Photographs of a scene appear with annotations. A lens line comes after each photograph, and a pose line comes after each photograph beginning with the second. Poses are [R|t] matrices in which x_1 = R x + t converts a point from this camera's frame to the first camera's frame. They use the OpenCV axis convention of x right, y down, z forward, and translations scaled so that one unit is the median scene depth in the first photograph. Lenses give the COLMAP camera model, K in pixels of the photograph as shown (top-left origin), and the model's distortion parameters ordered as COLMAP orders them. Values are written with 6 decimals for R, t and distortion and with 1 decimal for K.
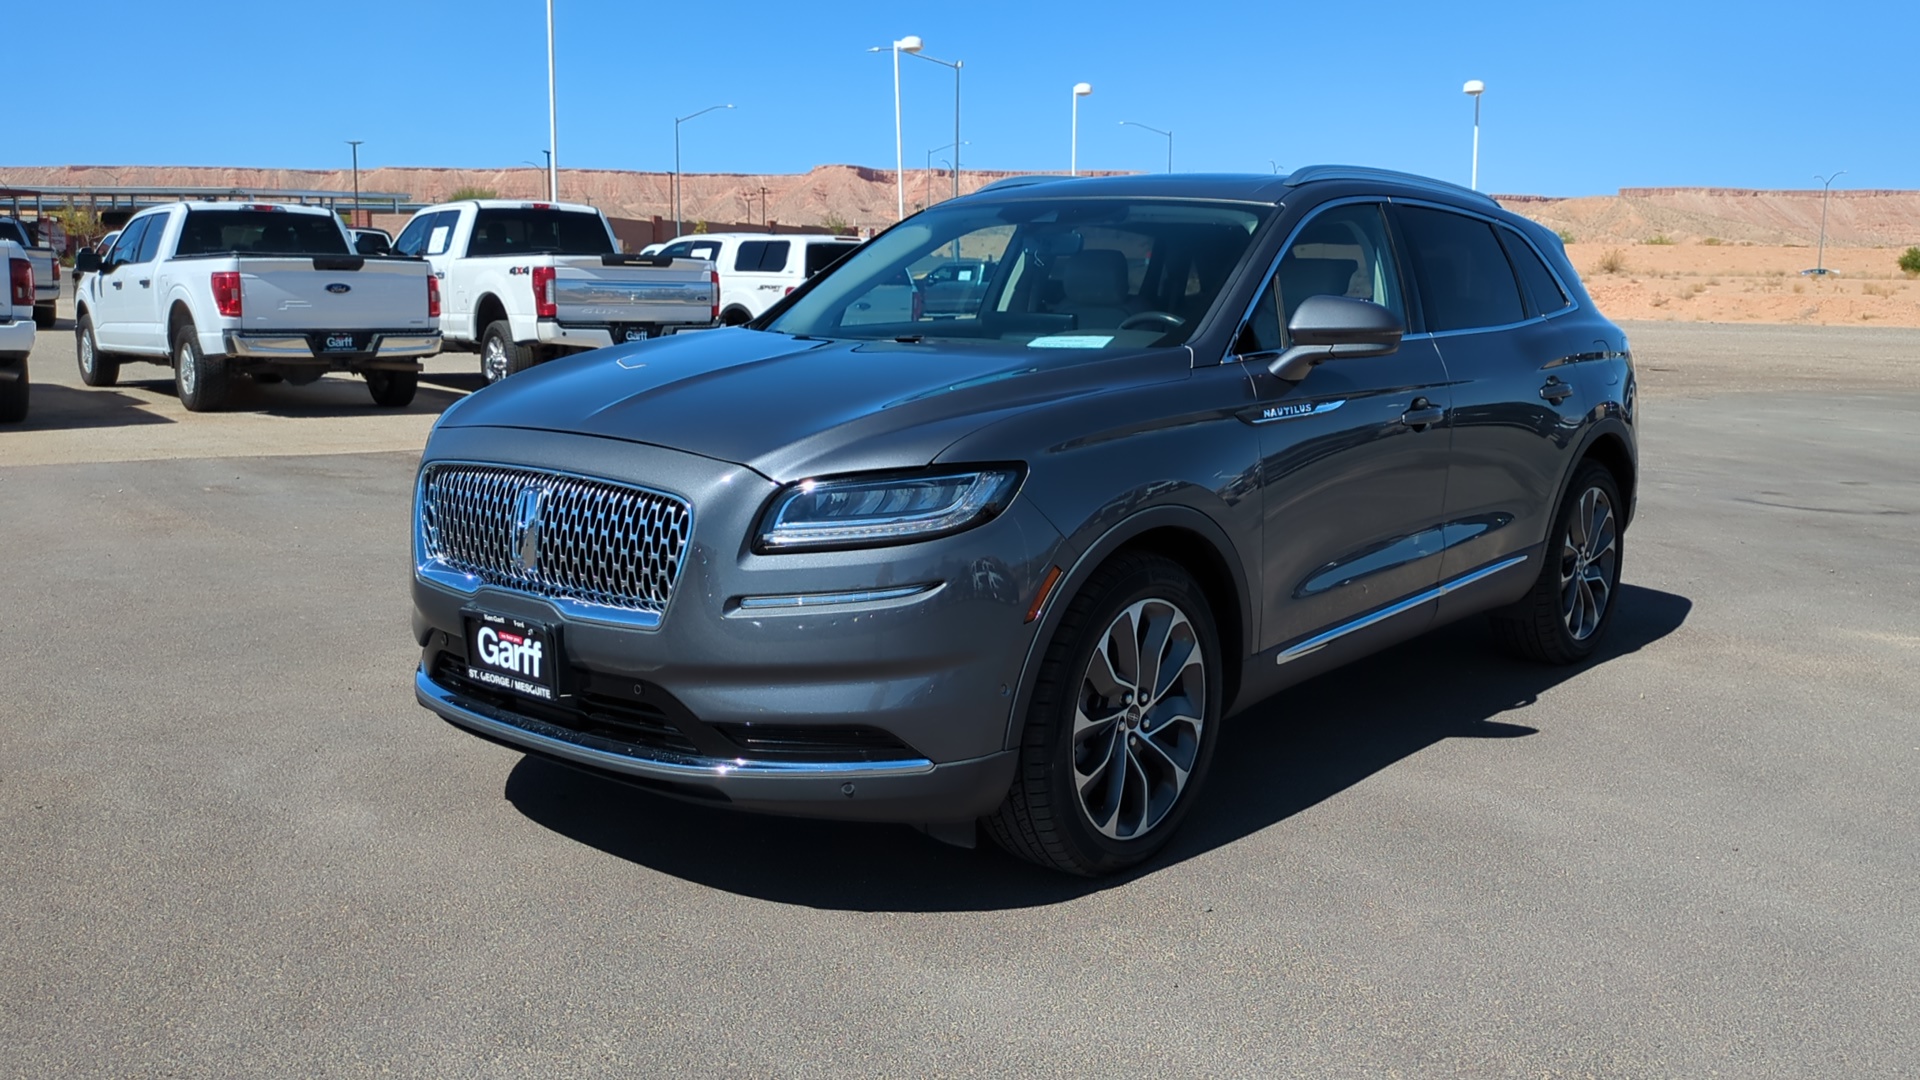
lens RADIAL K [[1633.0, 0, 969.9], [0, 1633.0, 535.6], [0, 0, 1]] dist [0.070145, -0.090680]
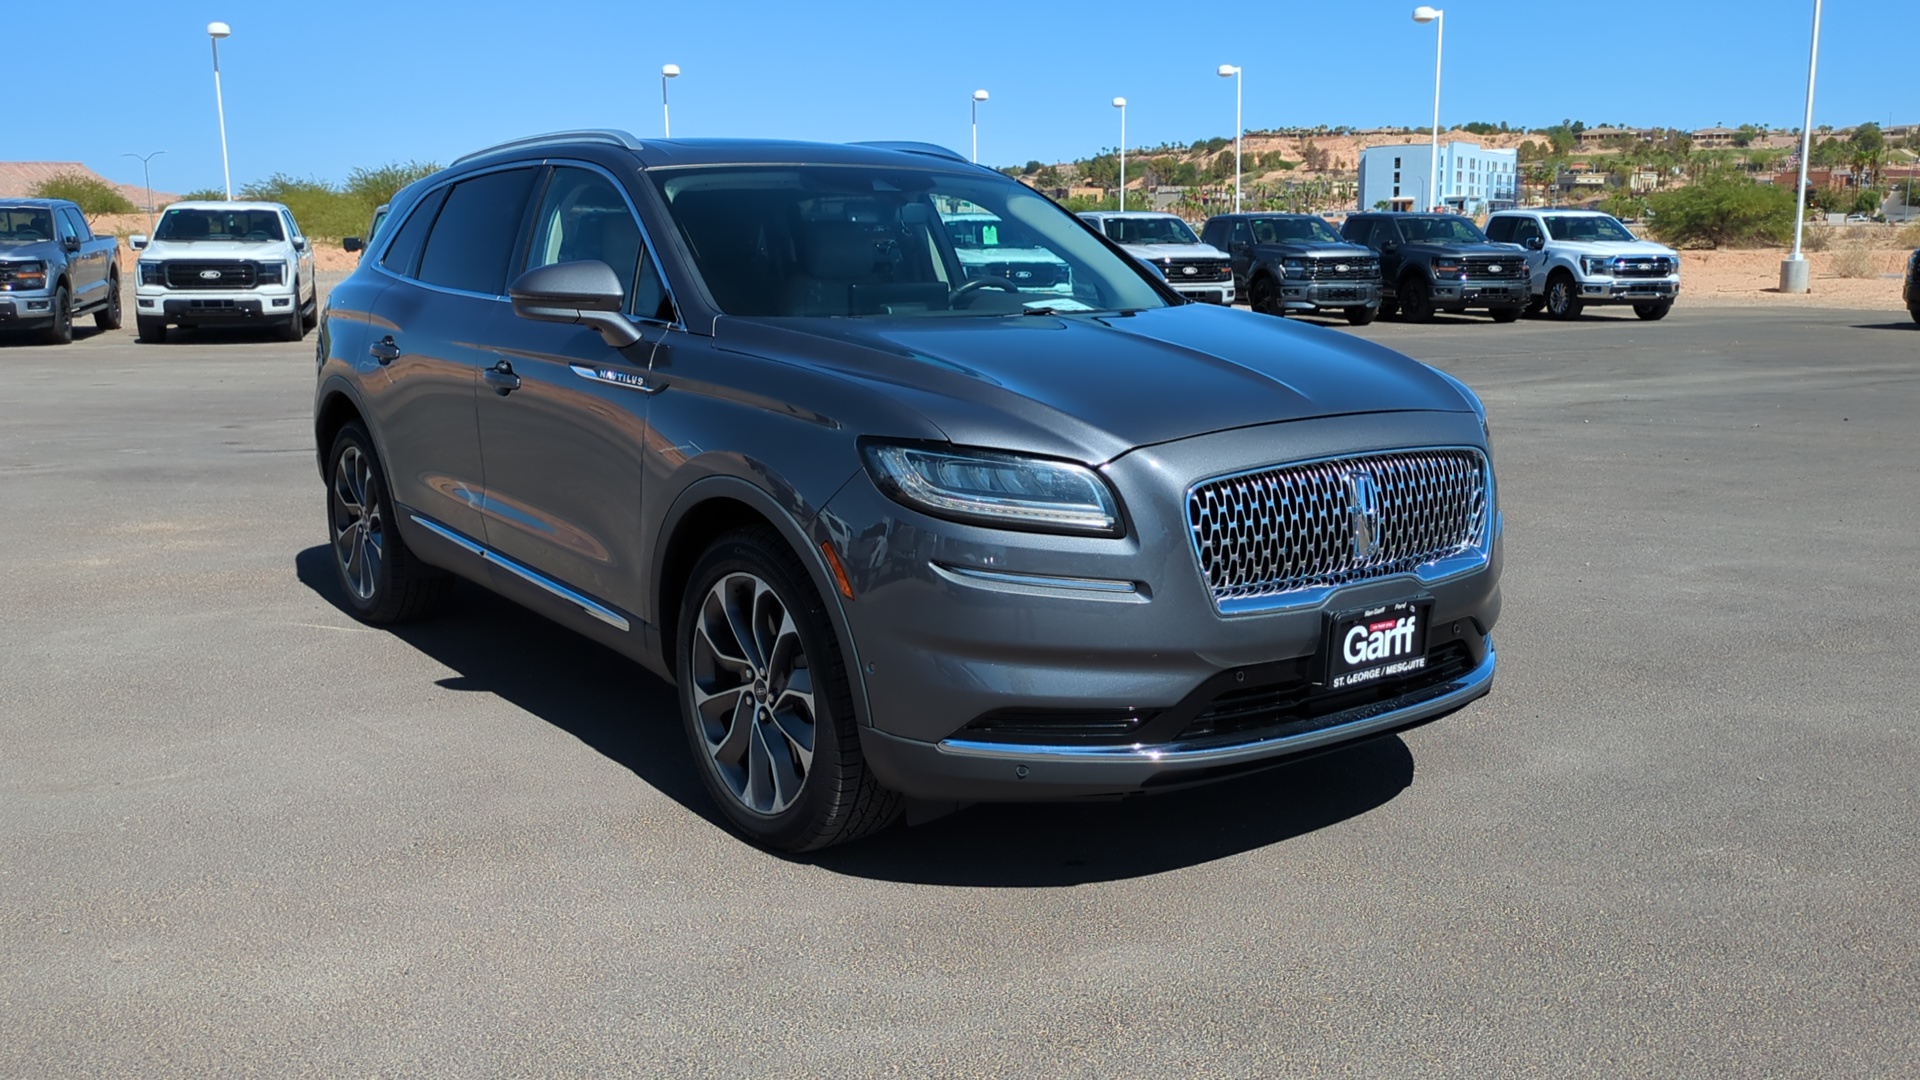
lens RADIAL K [[1604.7, 0, 960.0], [0, 1604.7, 540.0], [0, 0, 1]] dist [0.061580, -0.005910]
pose [[0.248199, -0.192551, 0.949380, -1.244954], [0.154125, 0.975411, 0.157537, -0.178457], [-0.956370, 0.107223, 0.271773, 0.969445]]
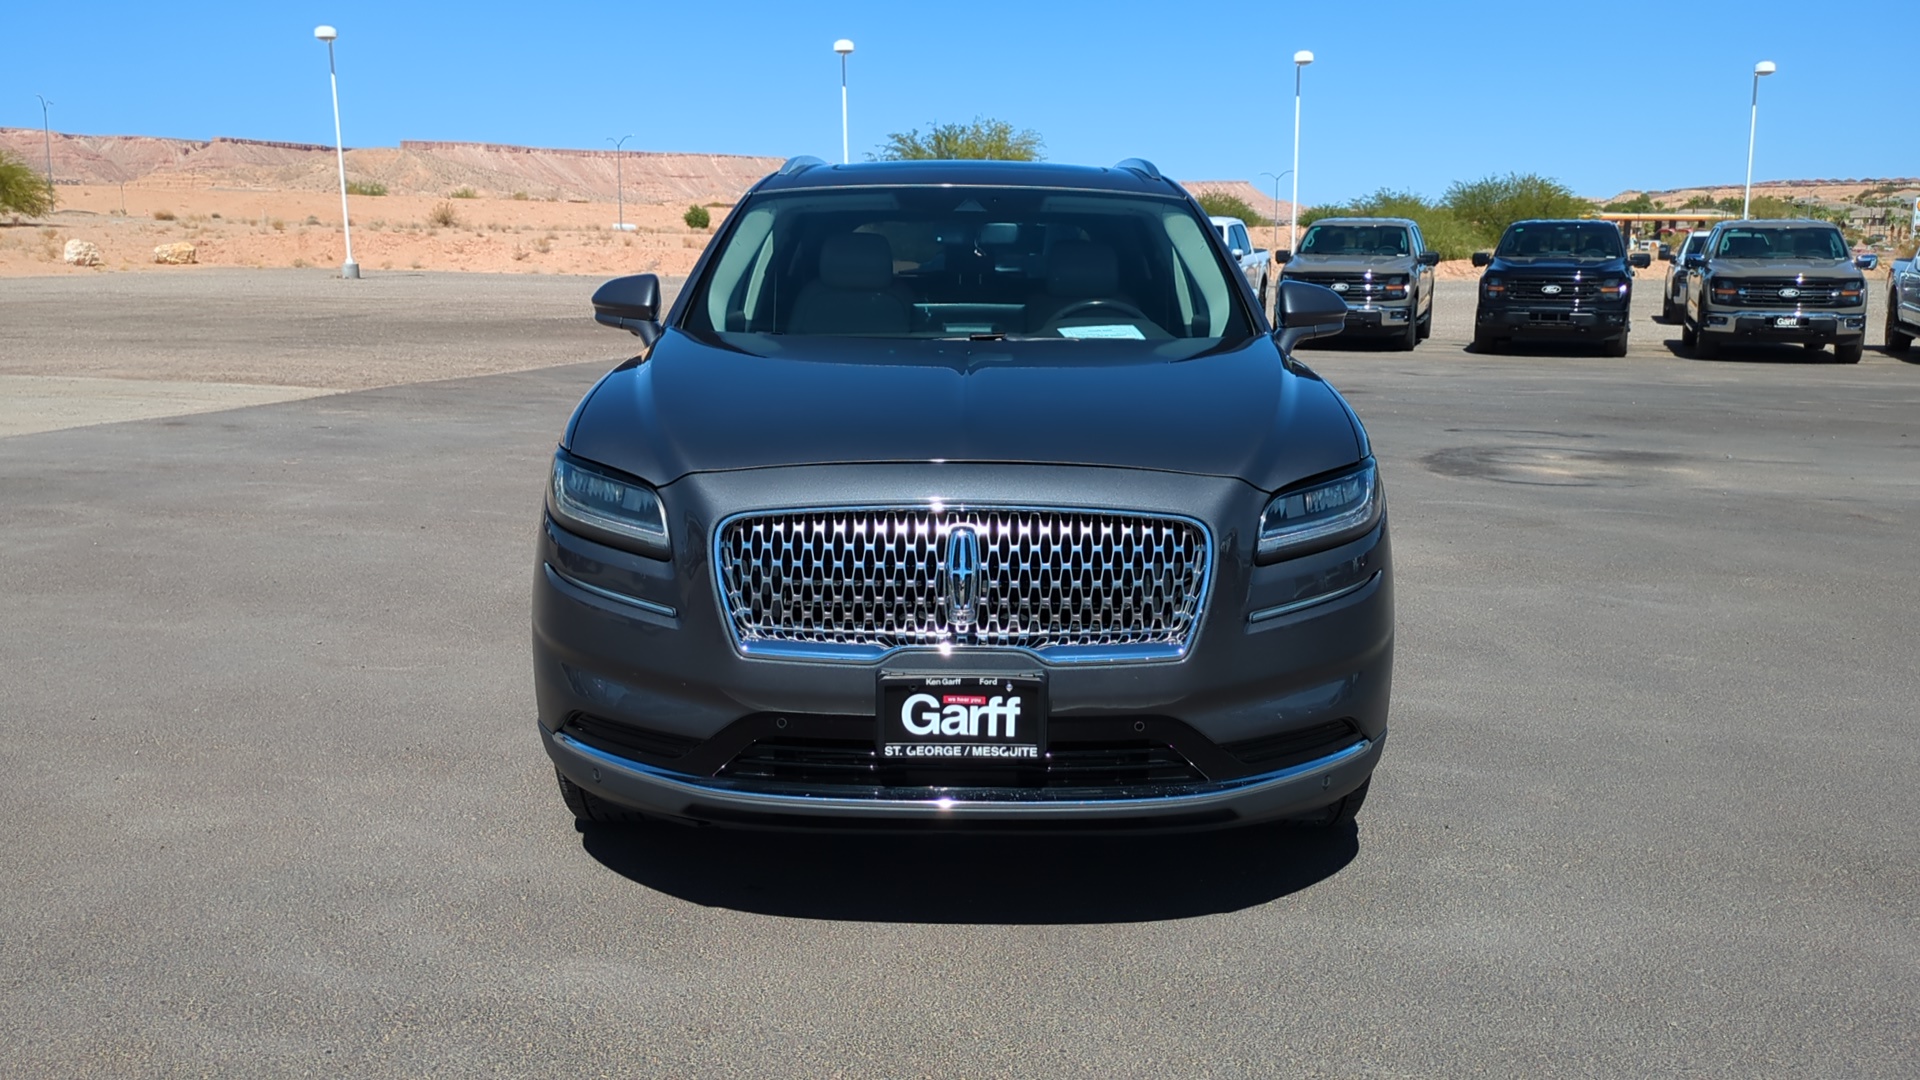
lens RADIAL K [[1633.0, 0, 969.9], [0, 1633.0, 535.6], [0, 0, 1]] dist [0.070145, -0.090680]
pose [[0.775735, -0.116671, 0.620179, -0.808415], [0.098982, 0.993092, 0.063016, -0.080113], [-0.623247, 0.012503, 0.781925, 0.308427]]
